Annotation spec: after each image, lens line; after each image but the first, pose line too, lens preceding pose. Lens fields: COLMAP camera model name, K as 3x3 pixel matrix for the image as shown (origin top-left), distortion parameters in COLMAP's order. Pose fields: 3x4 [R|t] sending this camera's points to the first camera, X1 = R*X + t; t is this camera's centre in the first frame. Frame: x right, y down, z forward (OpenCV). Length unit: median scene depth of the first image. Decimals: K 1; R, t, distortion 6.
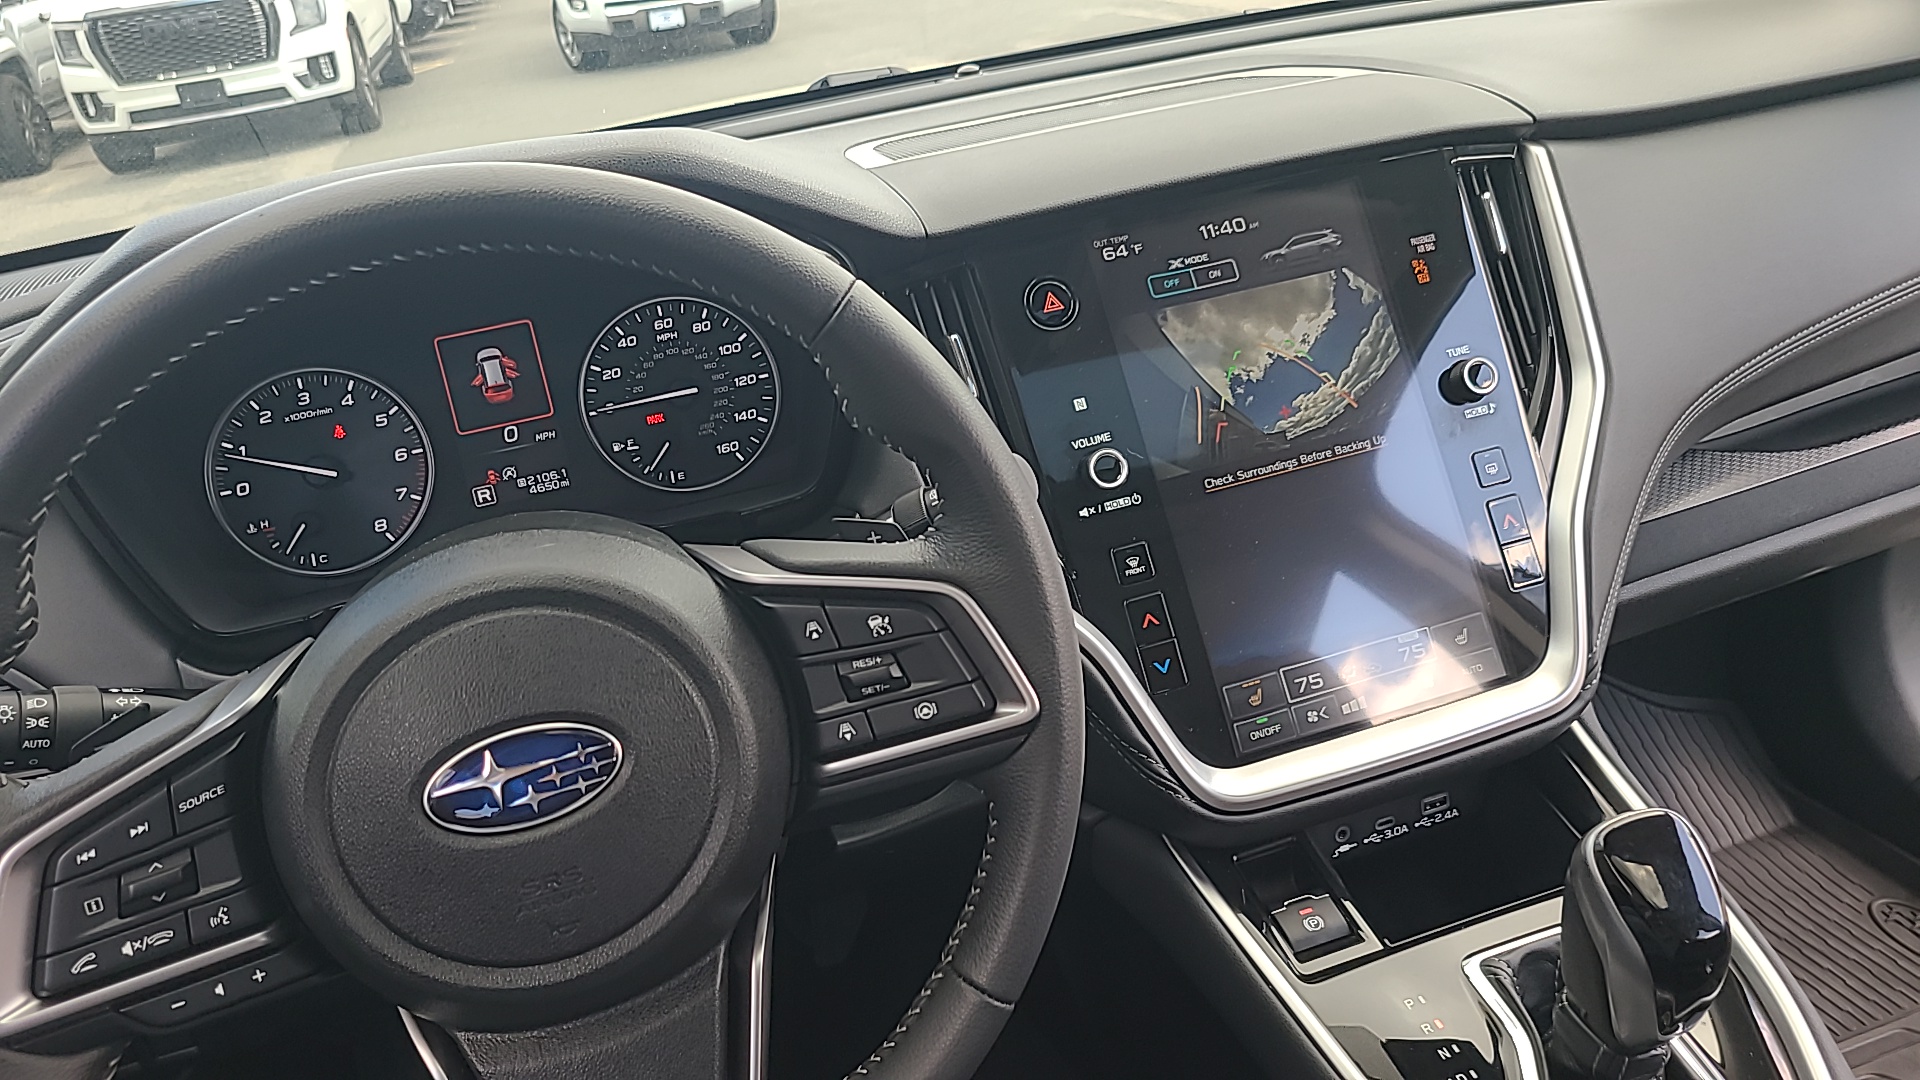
lens RADIAL K [[1444.0, 0, 955.0], [0, 1444.0, 556.9], [0, 0, 1]] dist [0.062983, -0.044332]
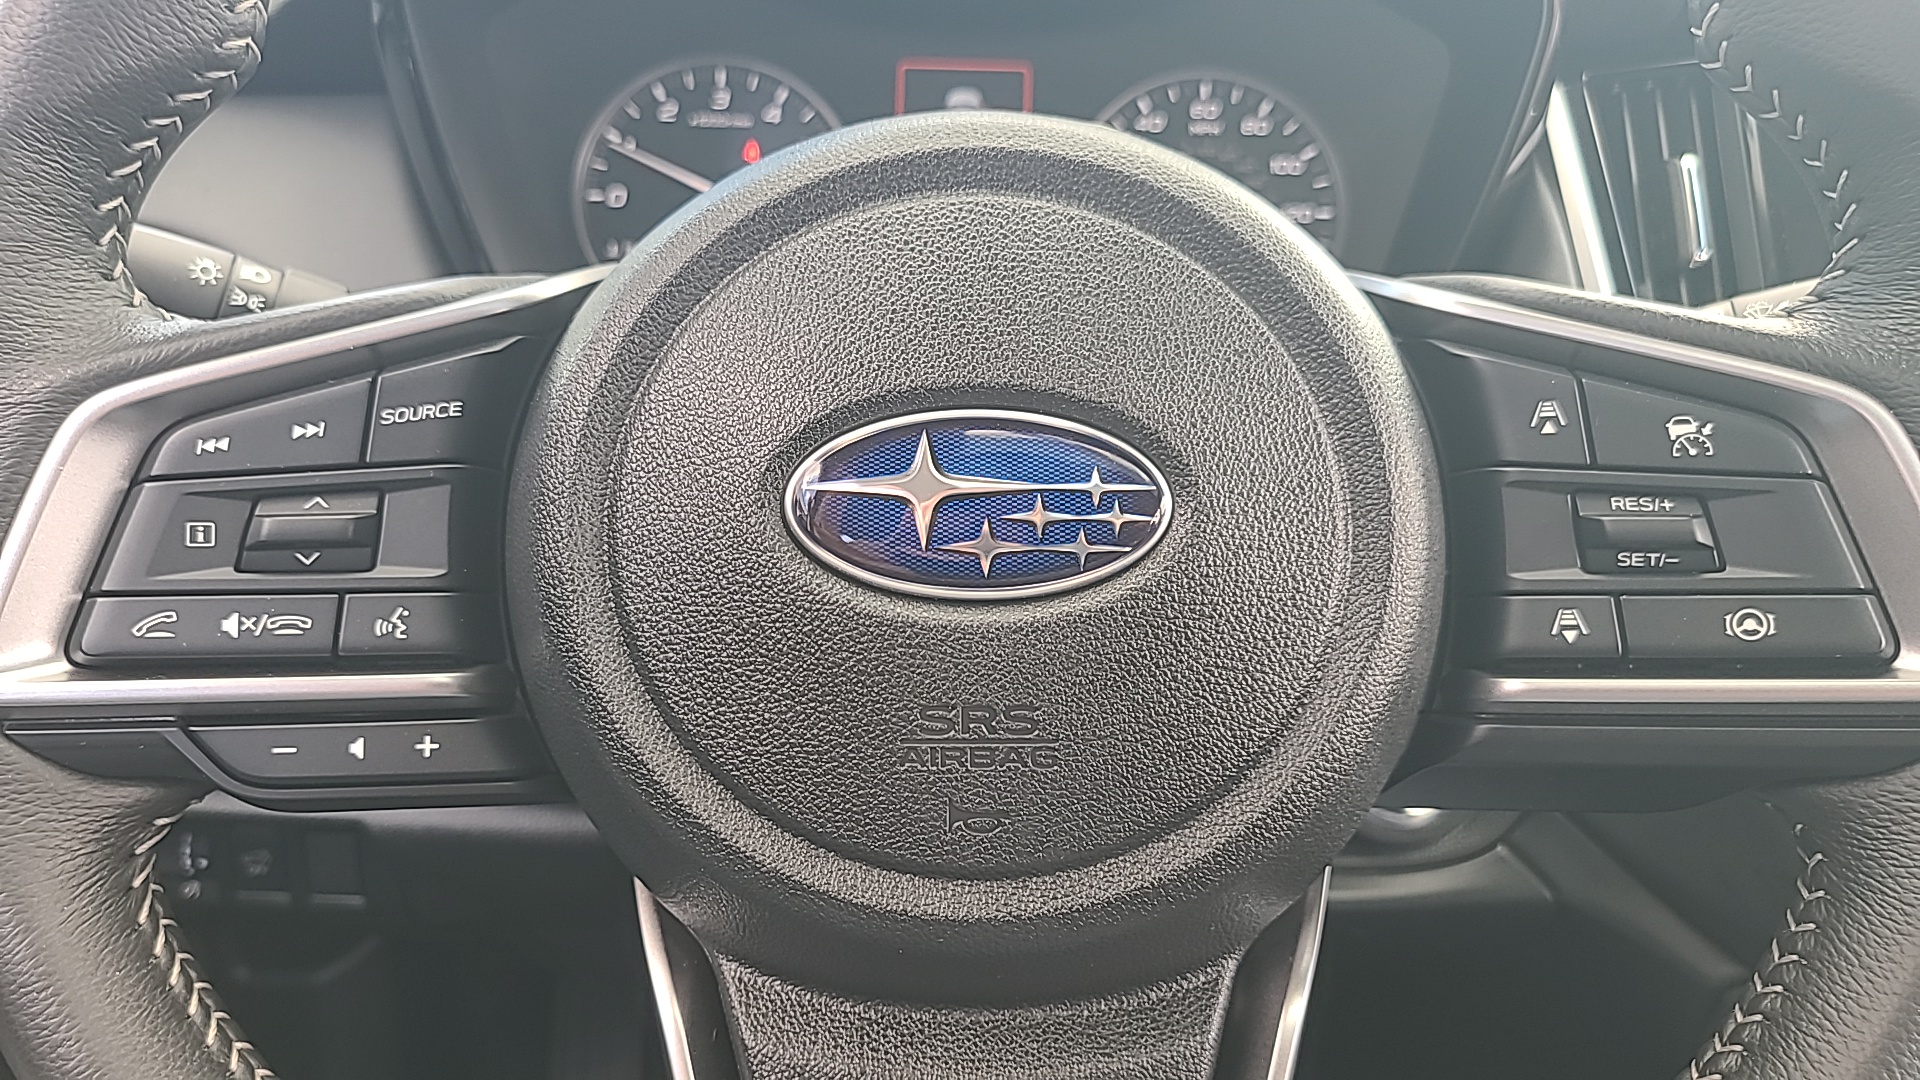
lens RADIAL K [[1622.5, 0, 960.0], [0, 1622.5, 540.0], [0, 0, 1]] dist [0.041038, -0.081313]
pose [[0.943116, 0.244272, -0.225529, -0.164895], [-0.254974, 0.966758, -0.019147, 0.167782], [0.213355, 0.075561, 0.974048, 0.433710]]
